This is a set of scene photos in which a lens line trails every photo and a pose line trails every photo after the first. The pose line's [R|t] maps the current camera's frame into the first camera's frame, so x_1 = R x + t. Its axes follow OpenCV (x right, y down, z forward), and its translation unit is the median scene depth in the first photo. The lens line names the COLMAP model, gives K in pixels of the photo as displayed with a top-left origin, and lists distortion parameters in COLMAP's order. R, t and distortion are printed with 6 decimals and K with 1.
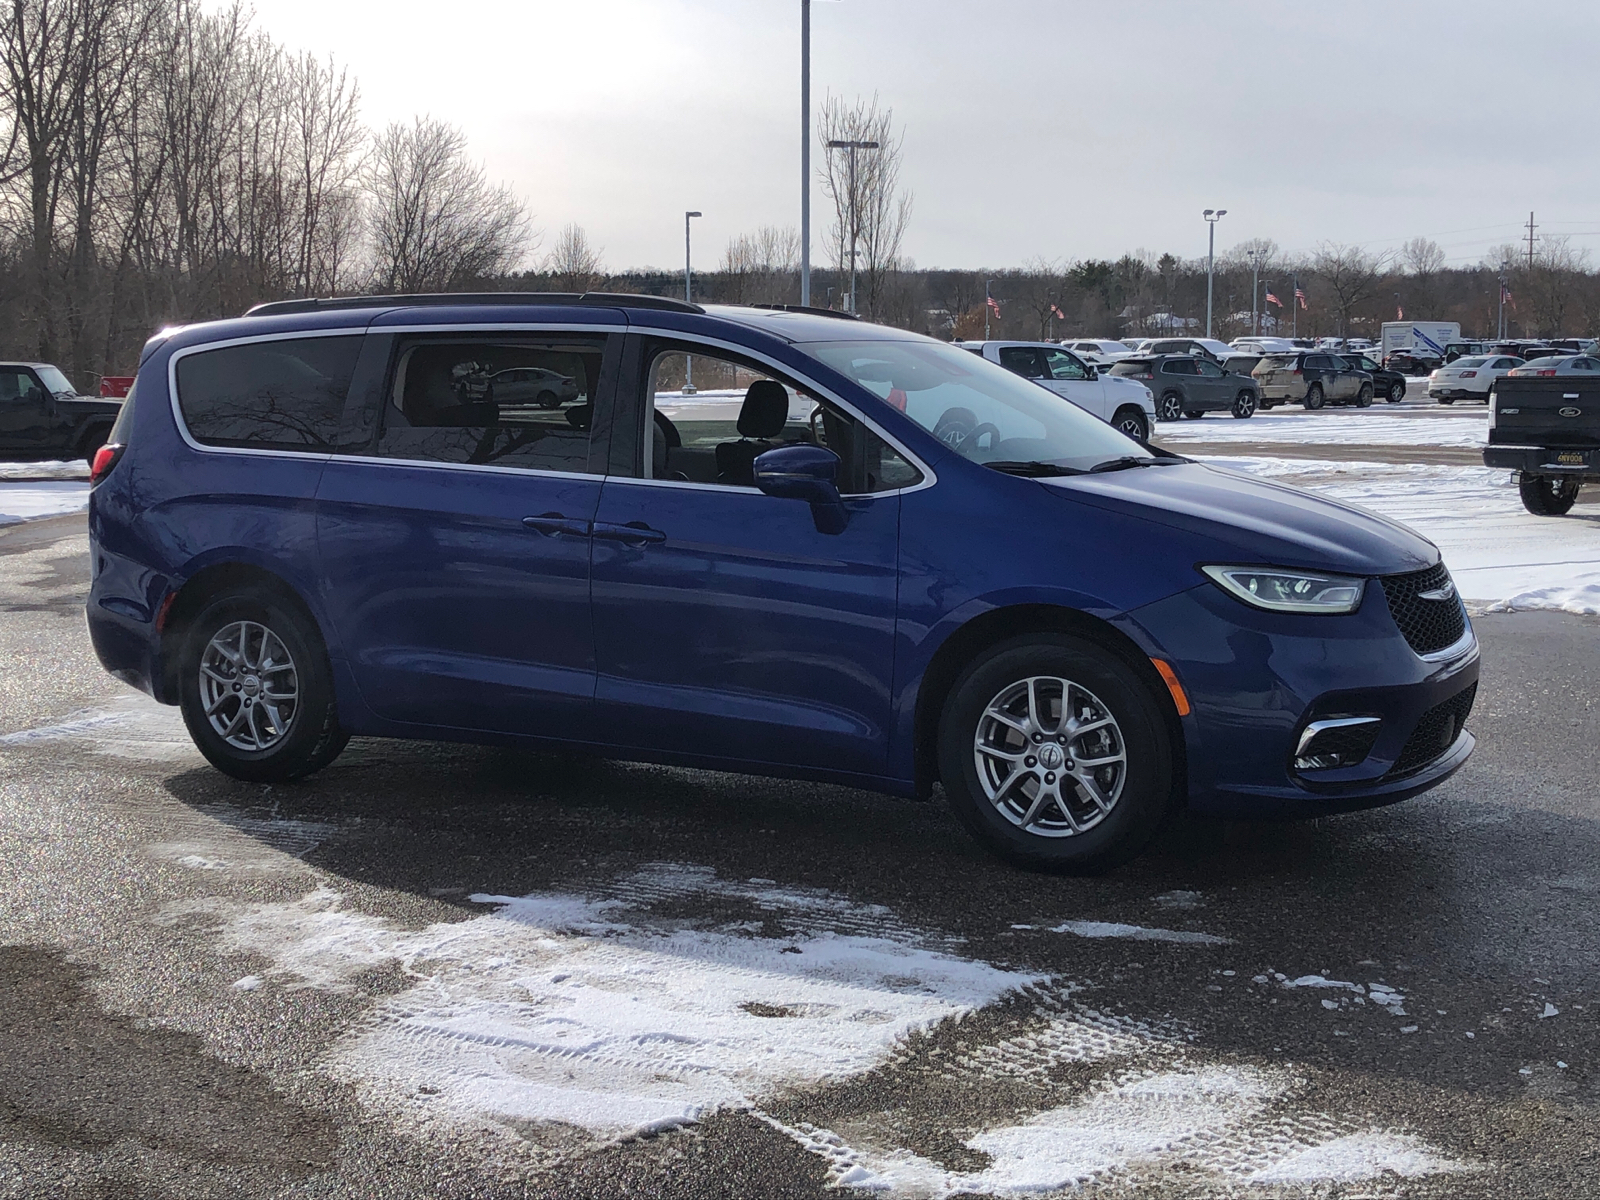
lens RADIAL K [[2049.3, 0, 795.2], [0, 2049.3, 566.9], [0, 0, 1]] dist [0.206853, -0.718794]
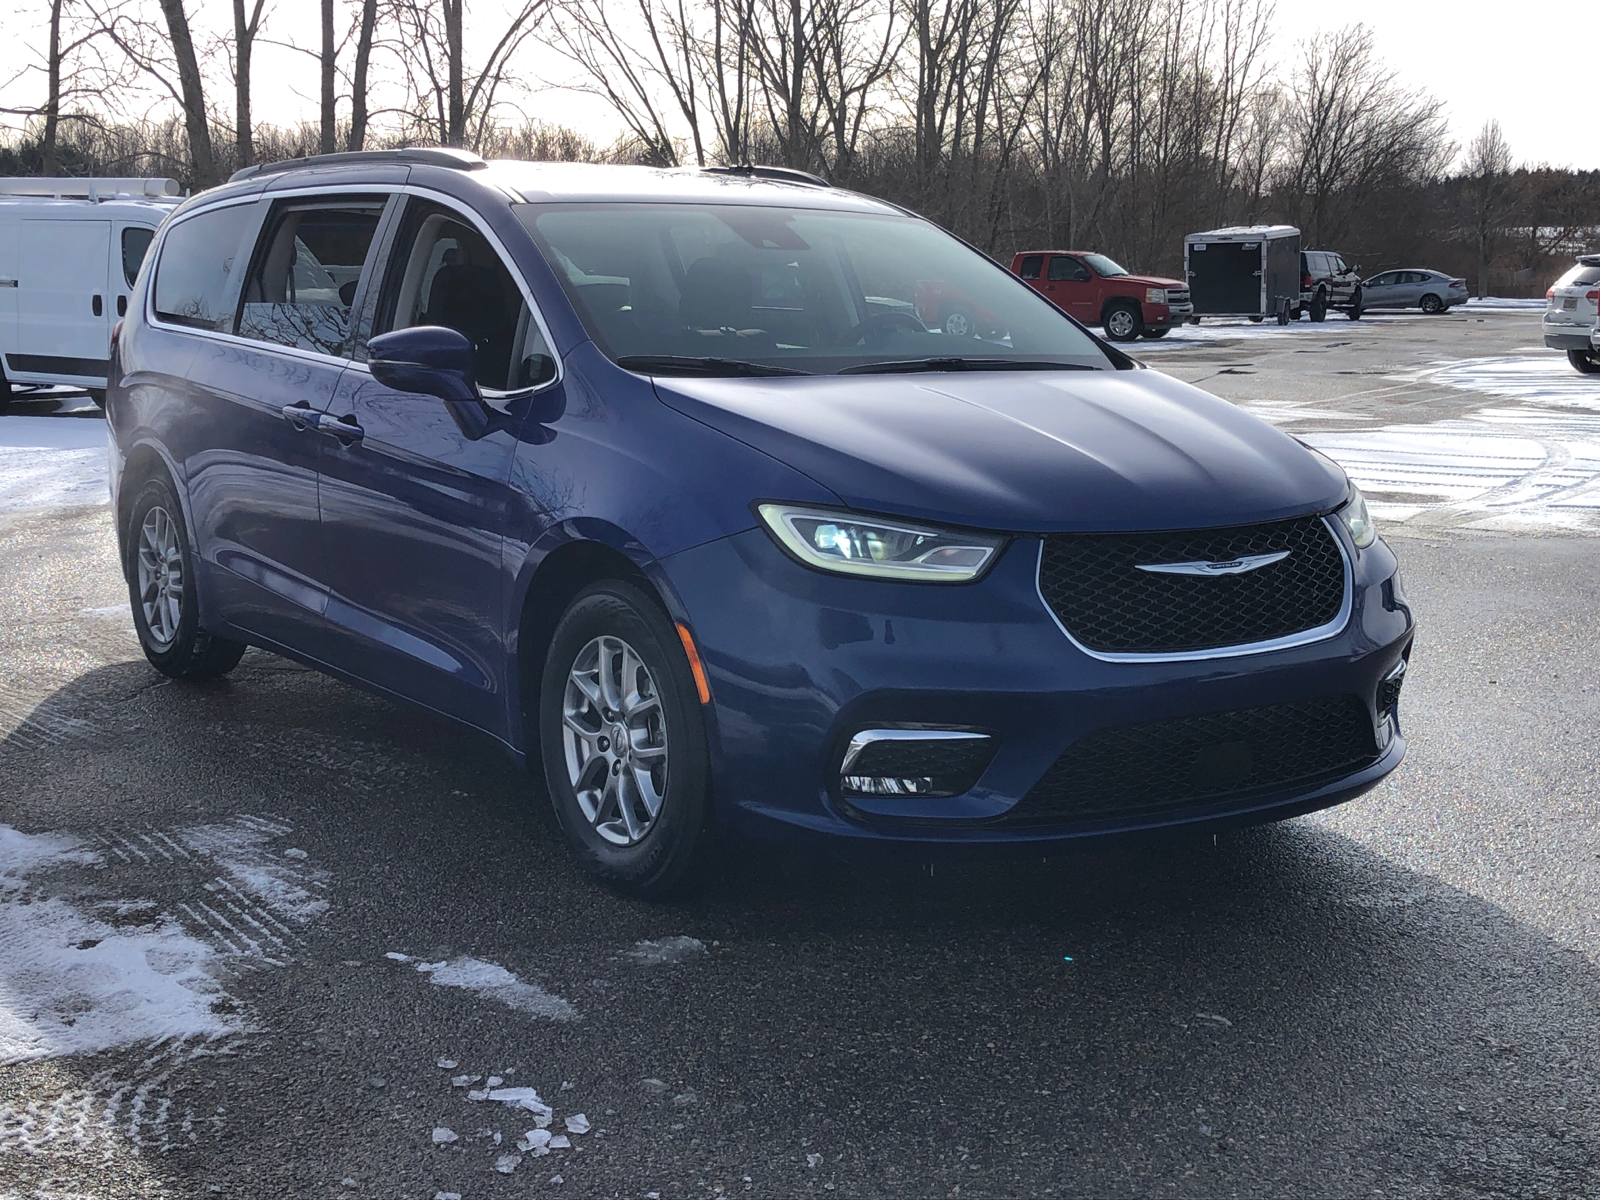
lens RADIAL K [[2049.3, 0, 795.2], [0, 2049.3, 566.9], [0, 0, 1]] dist [0.206853, -0.718794]
pose [[0.898558, 0.073703, -0.432621, 0.511024], [-0.053784, 0.996860, 0.058118, -0.020872], [0.435546, -0.028954, 0.899701, 0.336855]]
